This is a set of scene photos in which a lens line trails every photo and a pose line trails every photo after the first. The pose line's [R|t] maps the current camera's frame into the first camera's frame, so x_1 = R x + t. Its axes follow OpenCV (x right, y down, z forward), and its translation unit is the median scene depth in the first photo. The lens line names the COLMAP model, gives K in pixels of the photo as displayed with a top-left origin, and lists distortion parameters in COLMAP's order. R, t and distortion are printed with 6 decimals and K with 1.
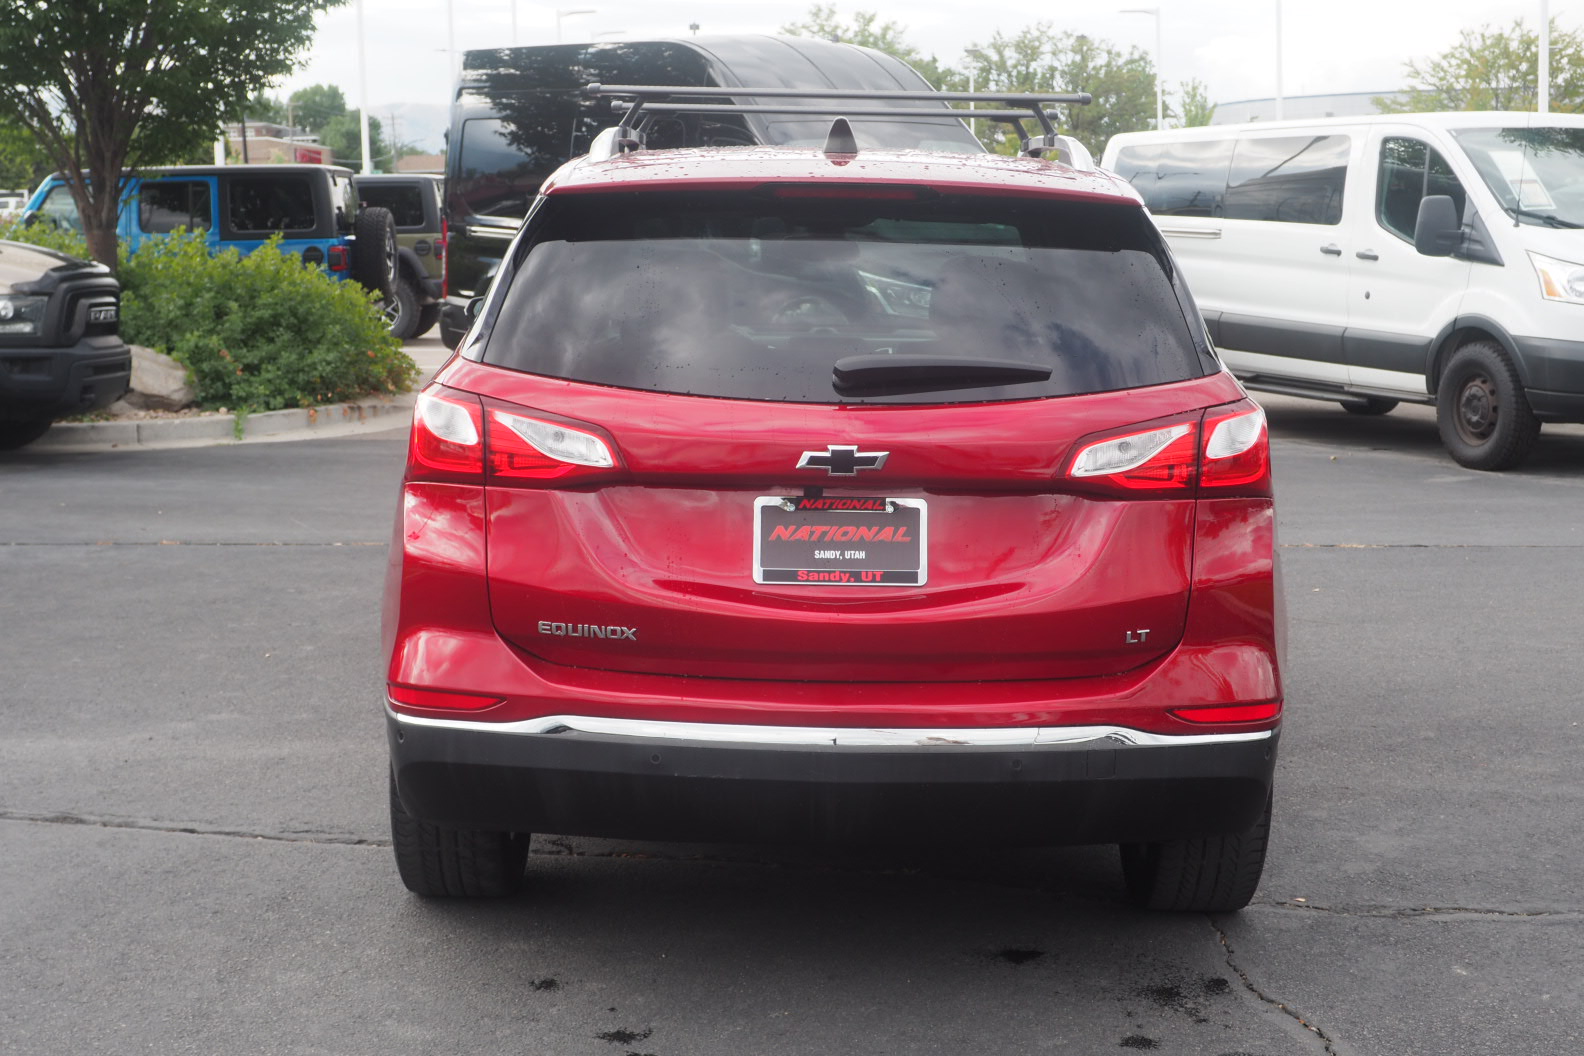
lens RADIAL K [[2450.5, 0, 792.0], [0, 2450.5, 528.0], [0, 0, 1]] dist [0.026550, -0.142119]
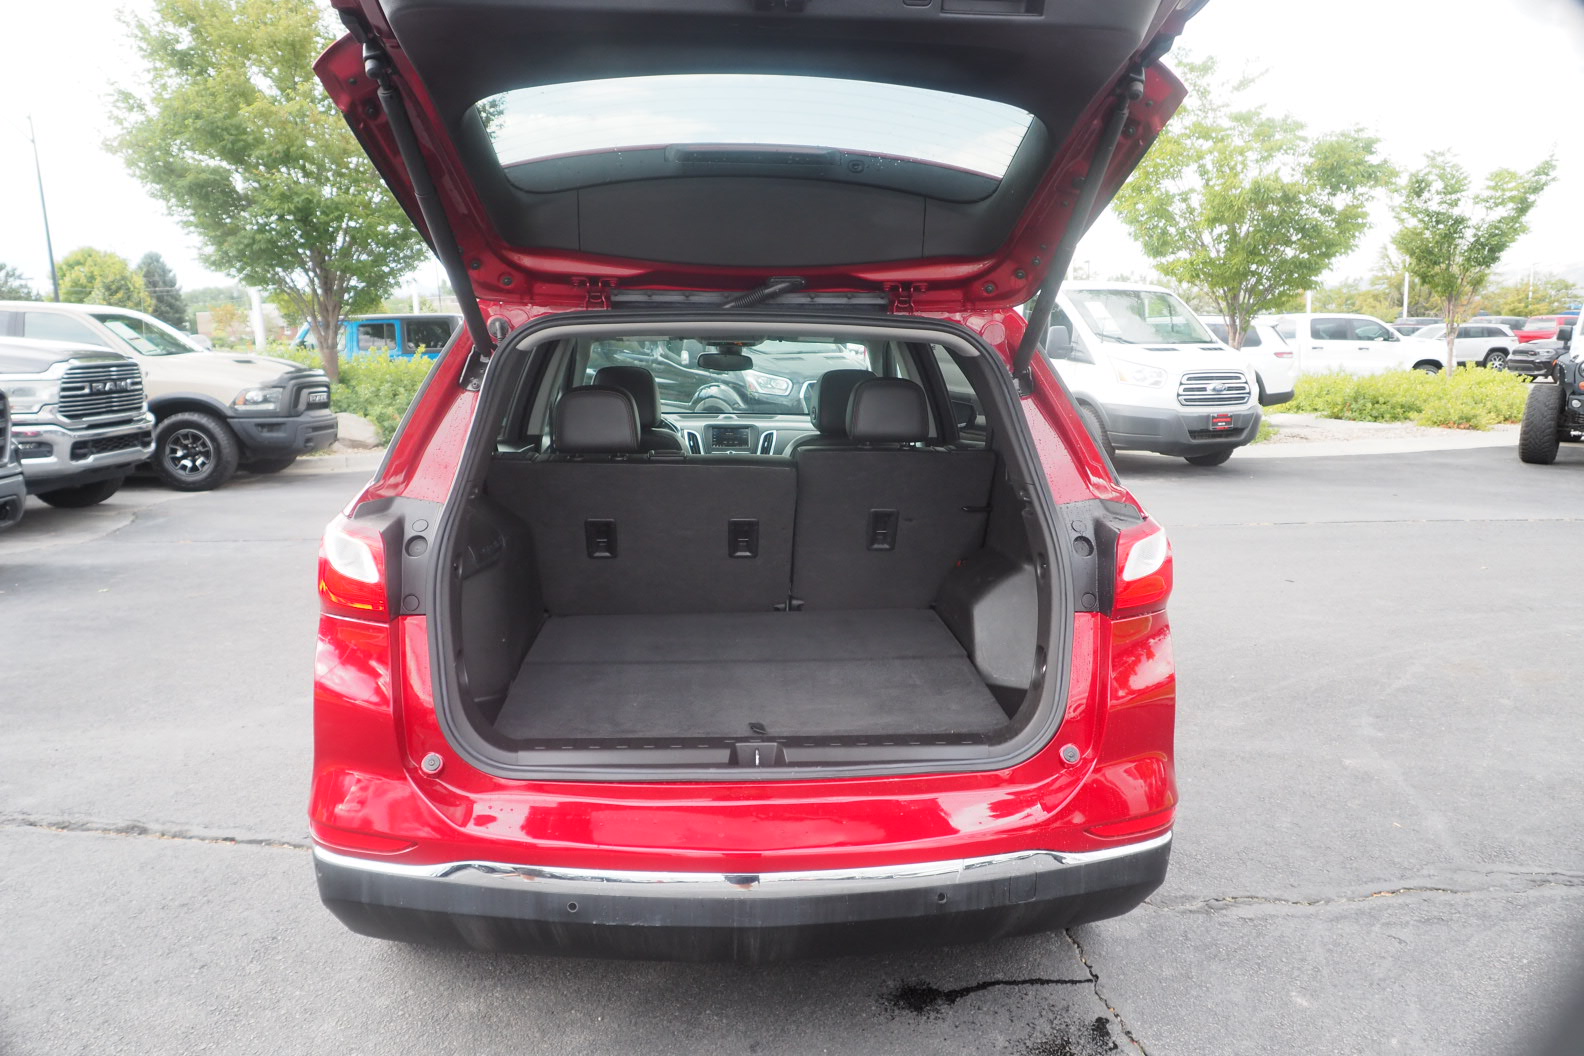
lens RADIAL K [[1126.5, 0, 792.0], [0, 1126.5, 528.0], [0, 0, 1]] dist [-0.028392, 0.000465]
pose [[0.997149, -0.017615, 0.073373, 0.000705], [0.014656, 0.999065, 0.040674, -0.065663], [-0.074021, -0.039482, 0.996475, 0.513077]]
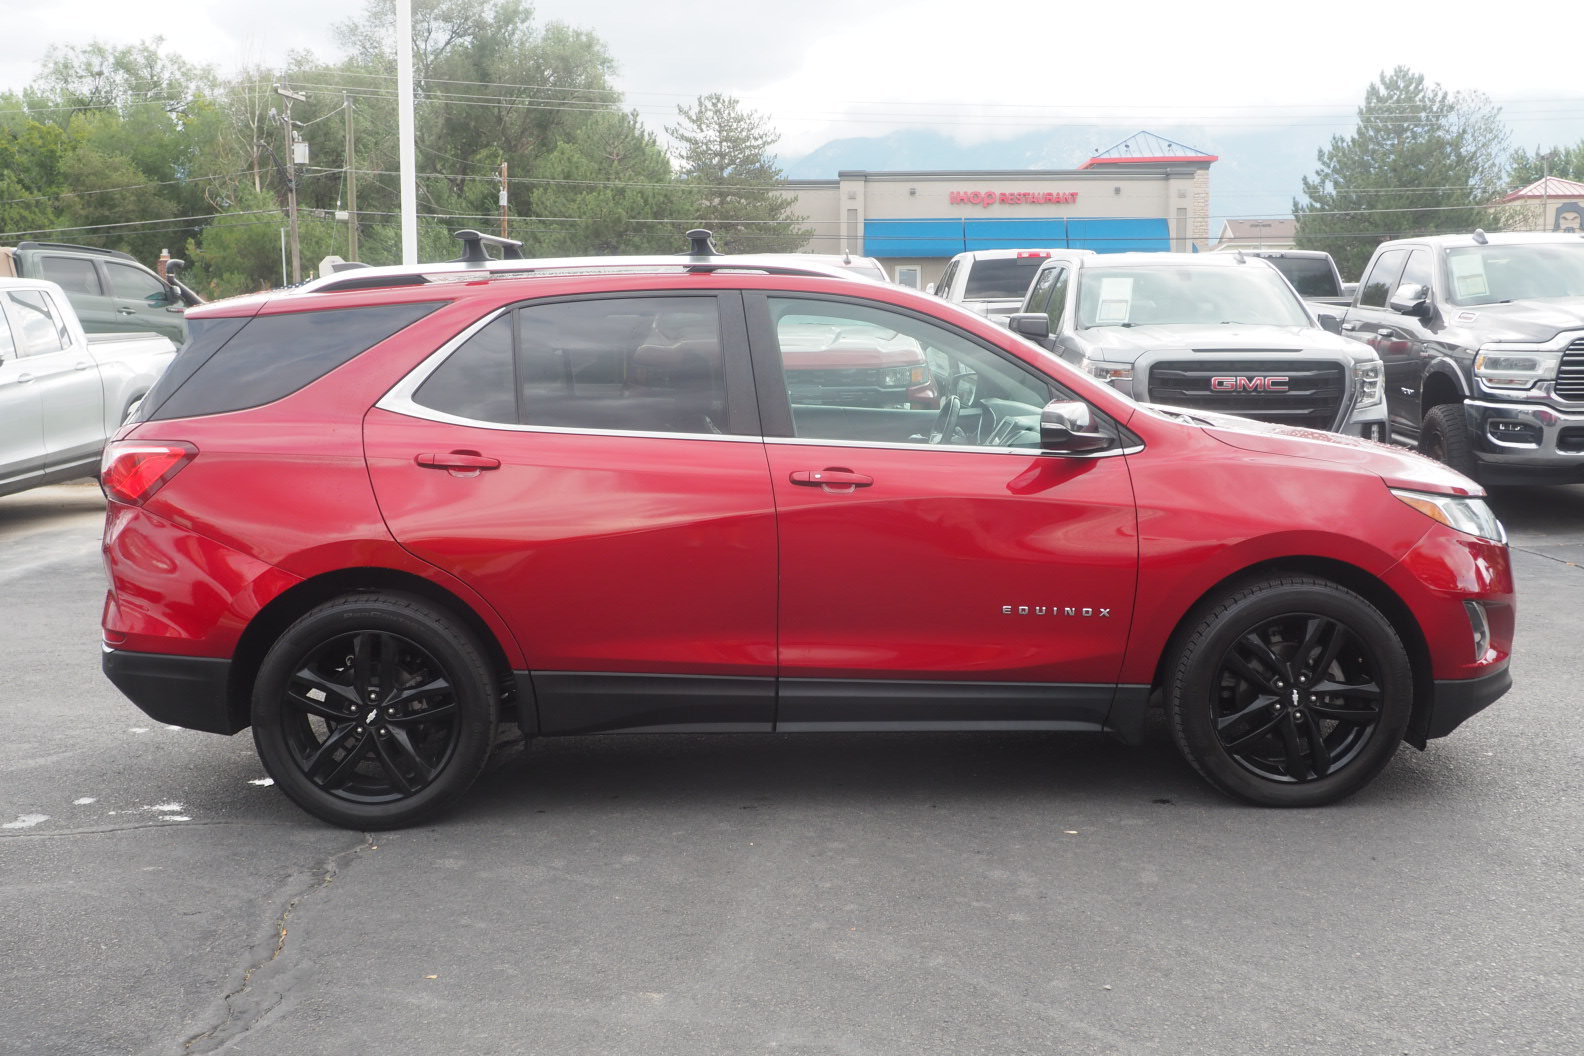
lens RADIAL K [[1721.1, 0, 792.0], [0, 1721.1, 528.0], [0, 0, 1]] dist [-0.013598, -0.020599]
pose [[0.036318, 0.117885, -0.992363, 1.240351], [-0.112397, 0.987199, 0.113158, -0.161553], [0.992999, 0.107429, 0.049103, 1.308092]]
